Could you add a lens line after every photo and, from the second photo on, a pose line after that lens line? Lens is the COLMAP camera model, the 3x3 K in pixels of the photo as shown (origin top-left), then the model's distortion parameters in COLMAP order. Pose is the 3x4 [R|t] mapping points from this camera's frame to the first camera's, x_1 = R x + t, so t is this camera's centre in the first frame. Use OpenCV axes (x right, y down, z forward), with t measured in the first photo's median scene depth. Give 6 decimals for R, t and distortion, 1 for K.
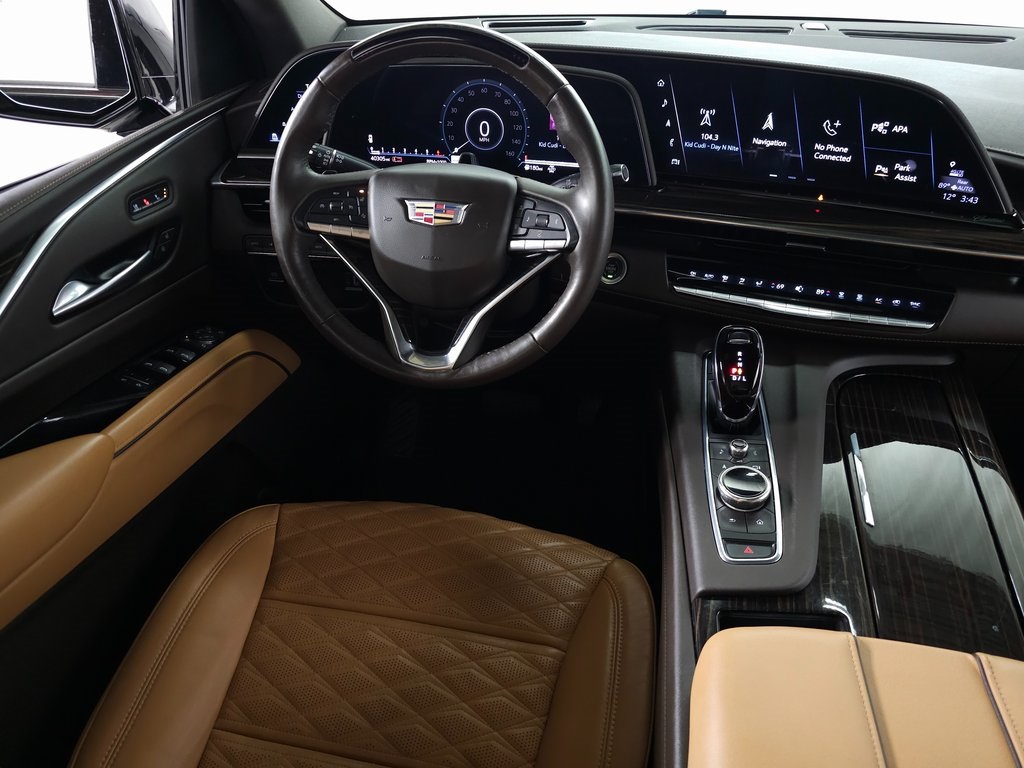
lens RADIAL K [[696.2, 0, 517.2], [0, 696.2, 382.5], [0, 0, 1]] dist [0.047596, -0.047081]
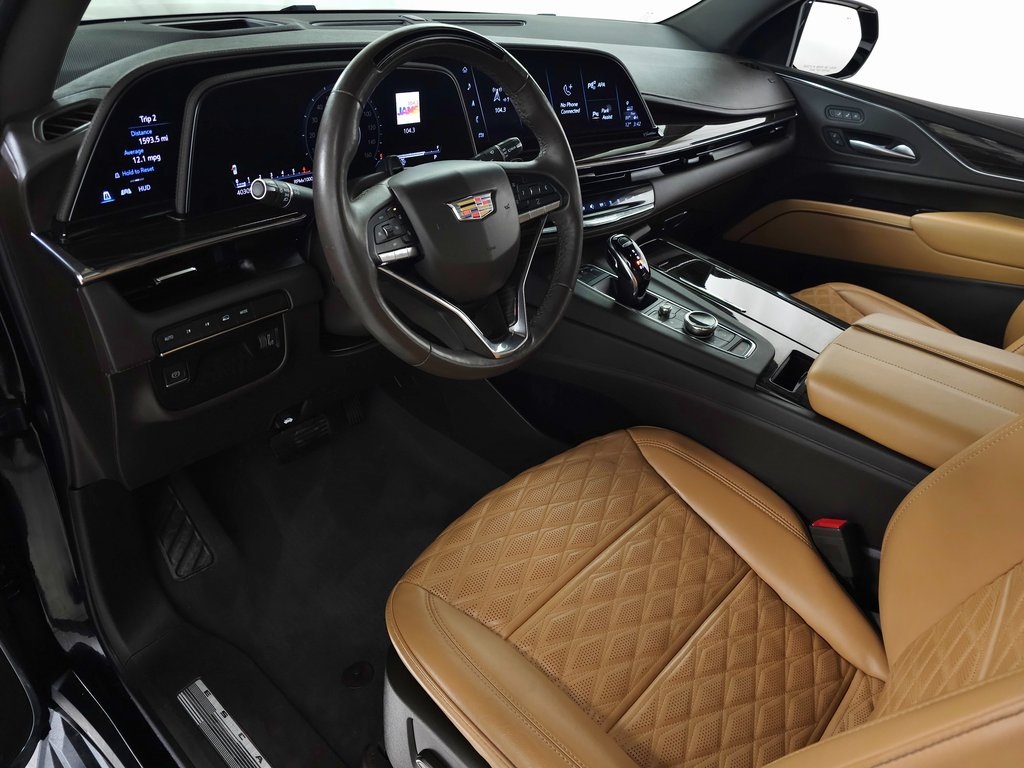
lens RADIAL K [[696.2, 0, 520.4], [0, 696.2, 386.0], [0, 0, 1]] dist [0.047596, -0.047081]
pose [[0.503214, -0.427809, 0.750836, -0.880273], [0.416354, 0.881392, 0.223154, -0.190576], [-0.757248, 0.200319, 0.621649, 0.318283]]
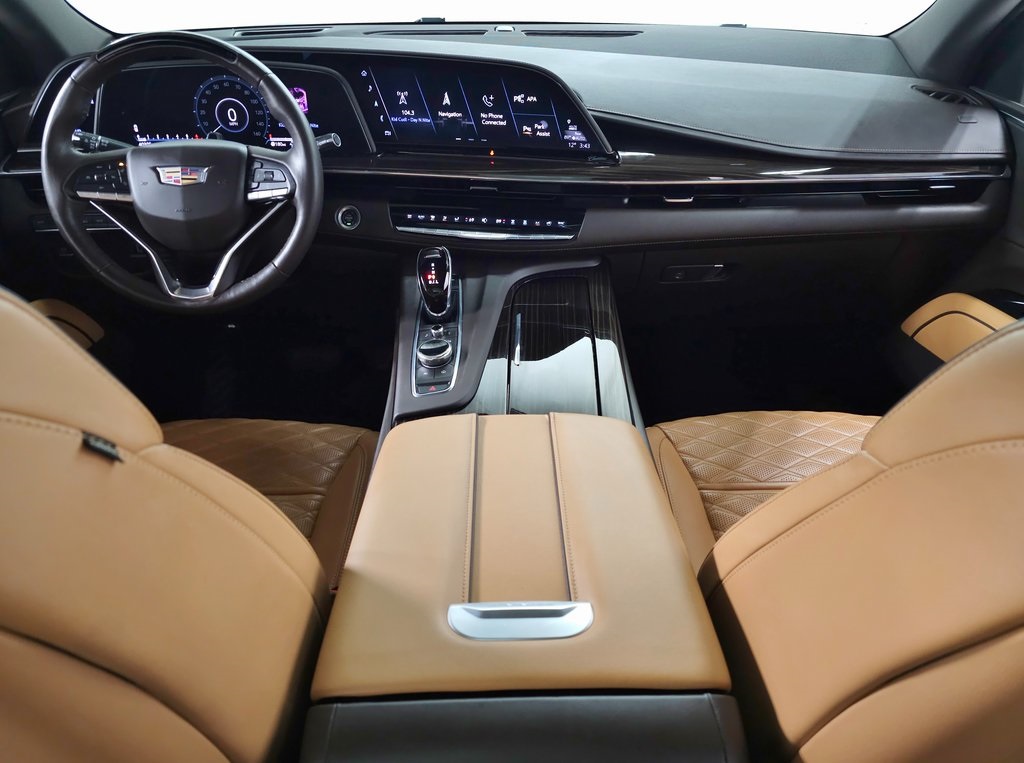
lens RADIAL K [[696.2, 0, 521.0], [0, 696.2, 378.4], [0, 0, 1]] dist [0.047596, -0.047081]
pose [[0.976992, -0.117323, 0.178105, 0.196809], [0.120462, 0.992694, -0.006879, 0.191972], [-0.175996, 0.028175, 0.983988, -0.341896]]
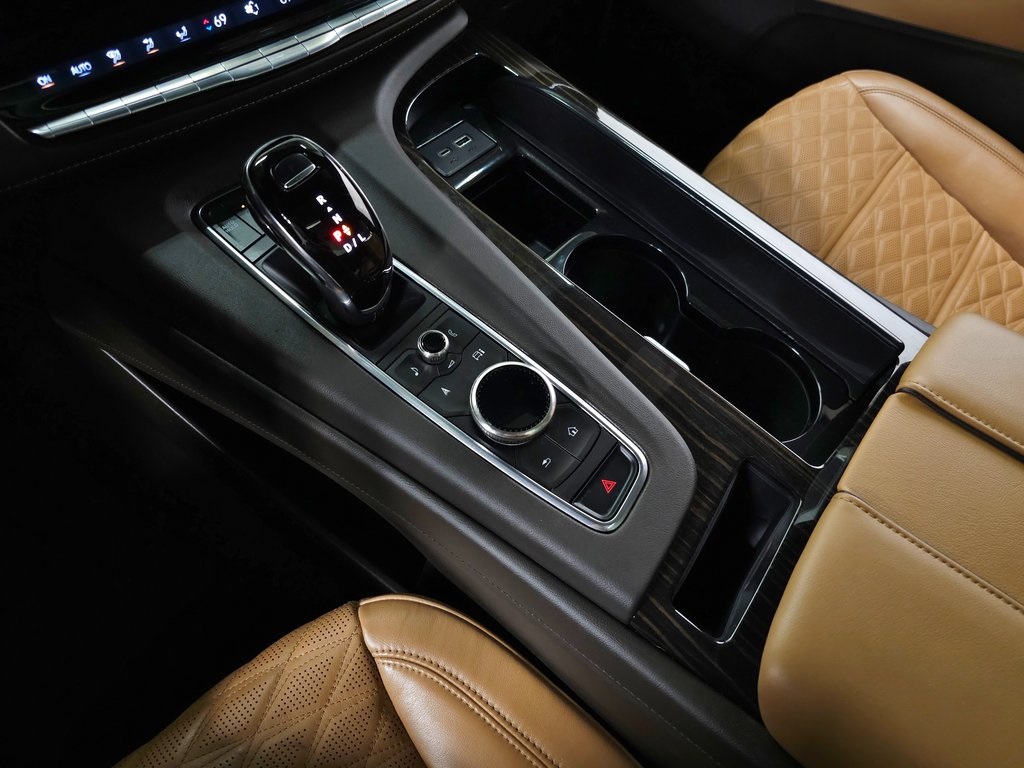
lens RADIAL K [[696.2, 0, 510.1], [0, 696.2, 382.5], [0, 0, 1]] dist [0.047596, -0.047081]
pose [[0.464824, -0.723545, 0.510314, 0.033461], [0.434547, 0.688601, 0.580515, -0.163616], [-0.771432, -0.048082, 0.634493, 0.526777]]
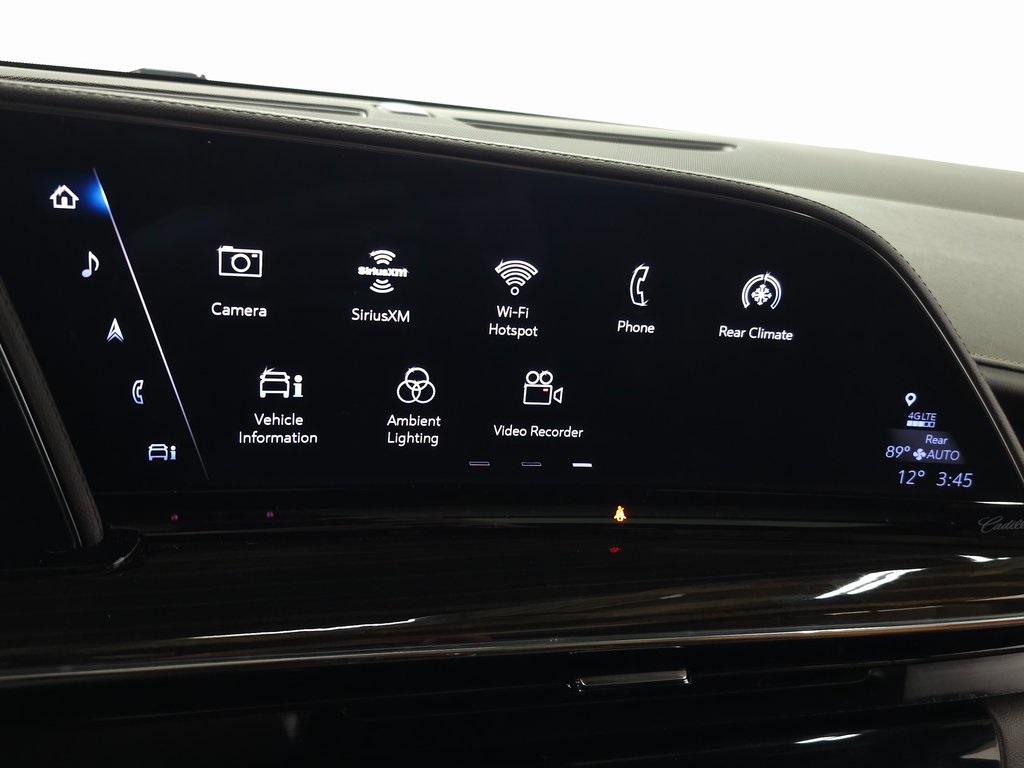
lens RADIAL K [[914.4, 0, 515.4], [0, 914.4, 367.3], [0, 0, 1]] dist [0.064635, -0.094456]
pose [[0.825693, -0.085011, 0.557678, 0.148034], [0.224460, 0.956464, -0.186532, -0.263935], [-0.517541, 0.279194, 0.808827, 0.655167]]
